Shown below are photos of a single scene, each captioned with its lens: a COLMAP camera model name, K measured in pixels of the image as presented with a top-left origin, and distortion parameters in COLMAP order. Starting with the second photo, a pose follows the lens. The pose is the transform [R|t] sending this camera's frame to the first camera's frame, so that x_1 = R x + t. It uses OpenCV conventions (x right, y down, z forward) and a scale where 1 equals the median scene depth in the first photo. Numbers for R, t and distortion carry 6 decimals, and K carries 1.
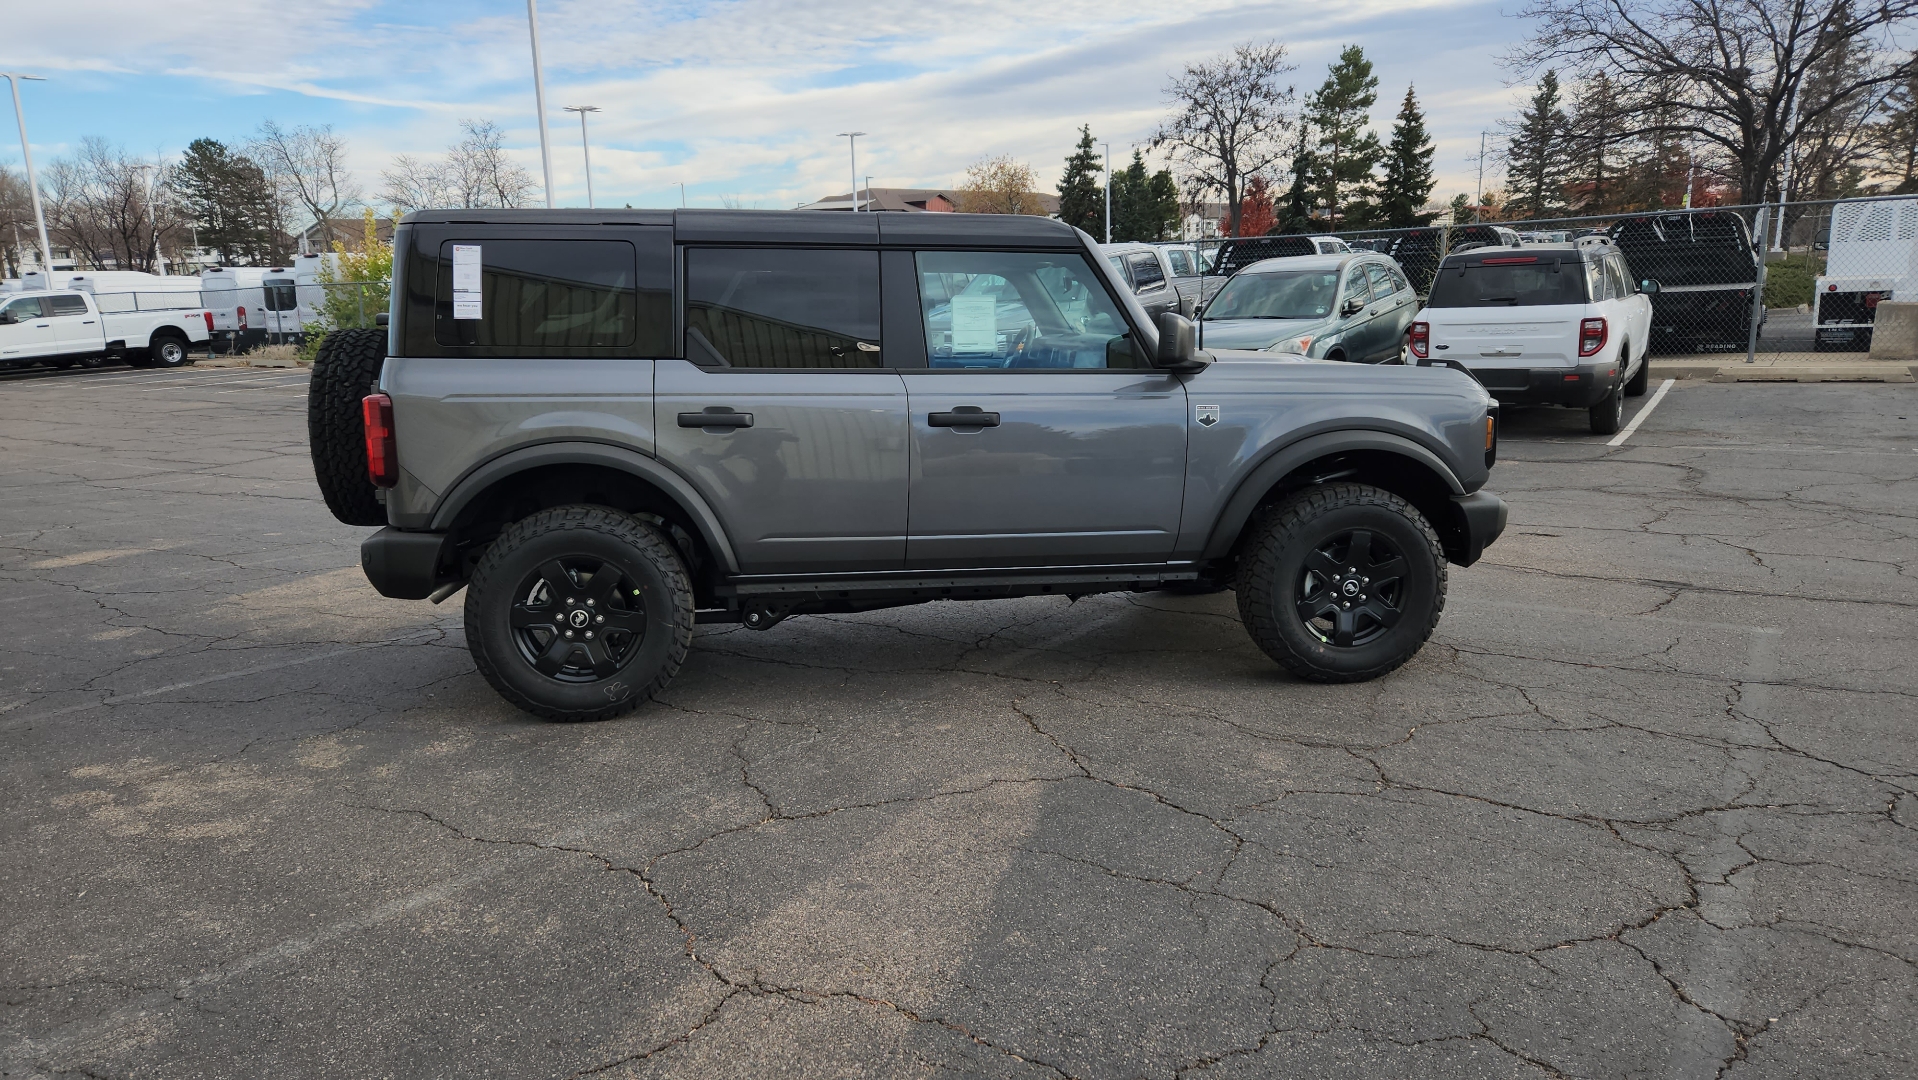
lens RADIAL K [[1278.9, 0, 933.4], [0, 1278.9, 569.7], [0, 0, 1]] dist [0.069122, -0.055790]
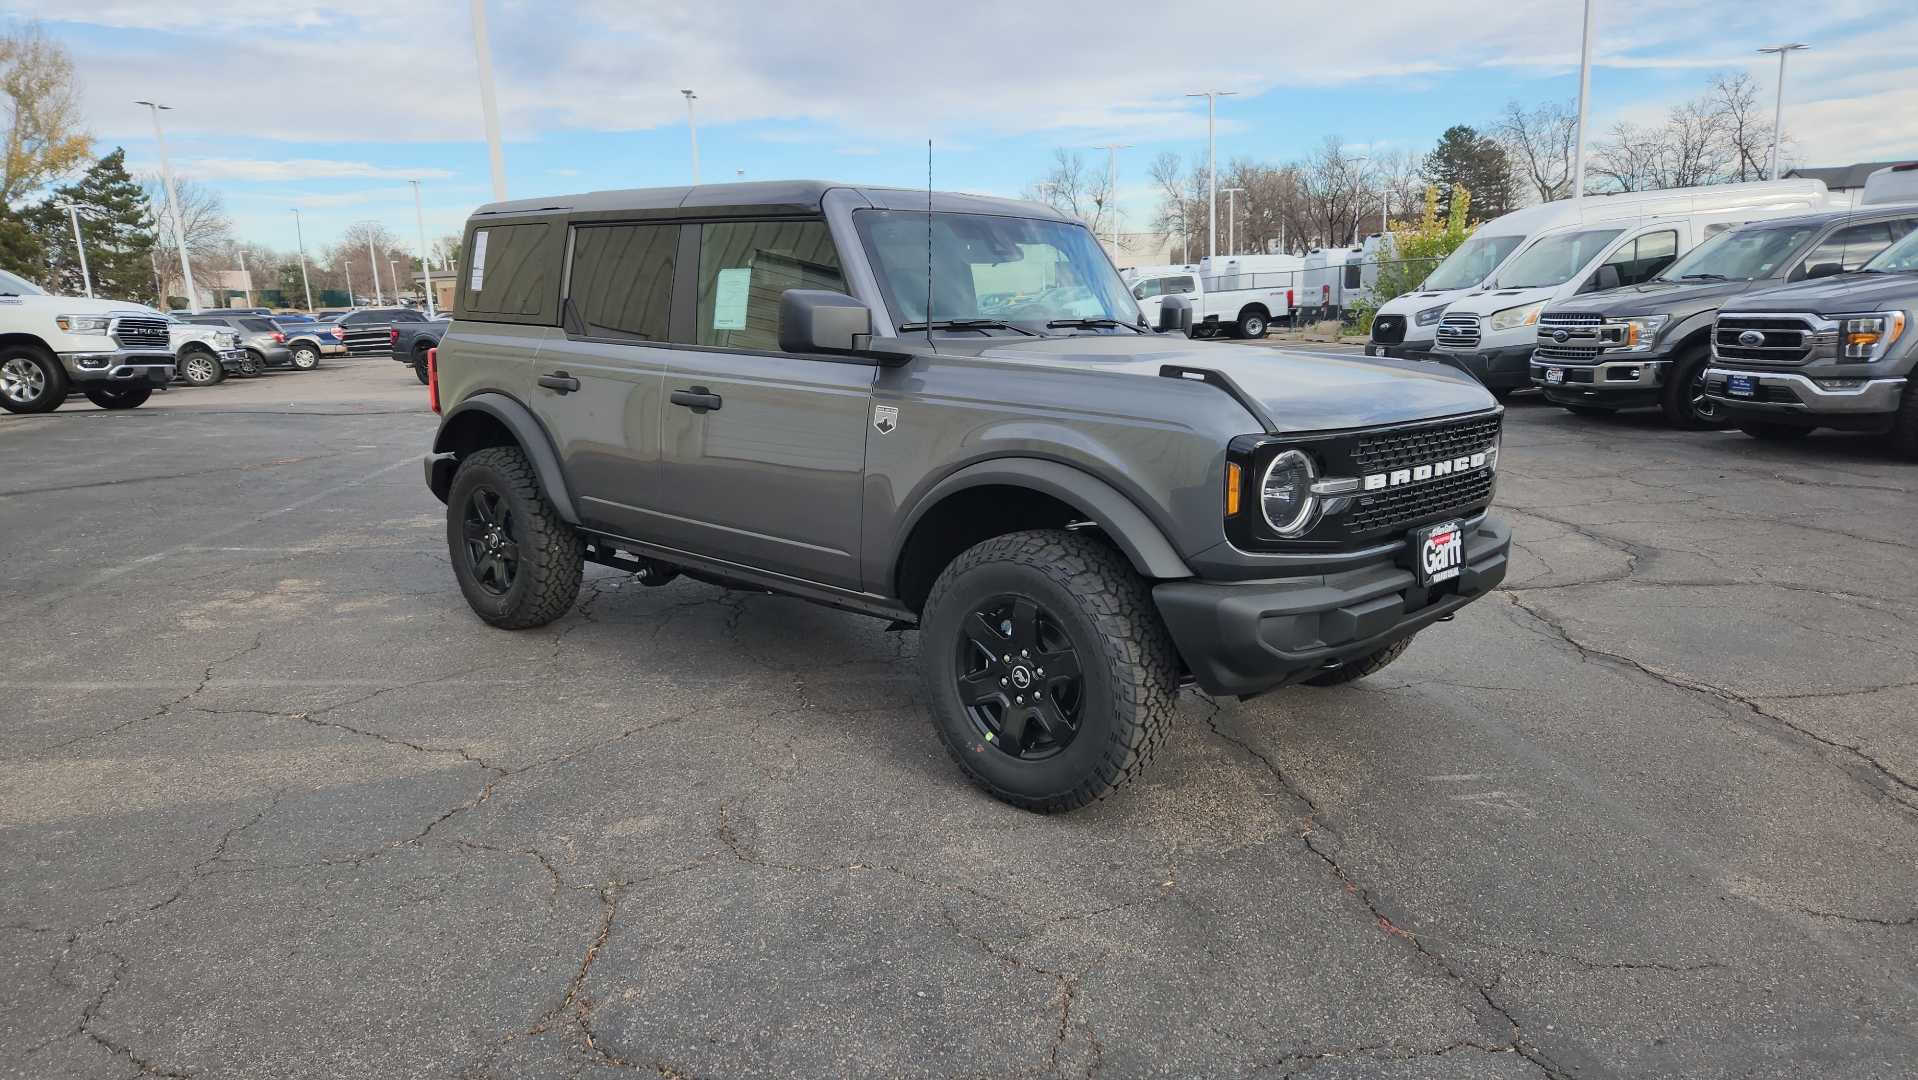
lens RADIAL K [[1278.9, 0, 921.5], [0, 1278.9, 547.1], [0, 0, 1]] dist [0.069122, -0.055790]
pose [[0.622269, 0.160131, -0.766250, 0.126336], [-0.160162, 0.984191, 0.075610, -0.015637], [0.766244, 0.075674, 0.638078, 0.076092]]
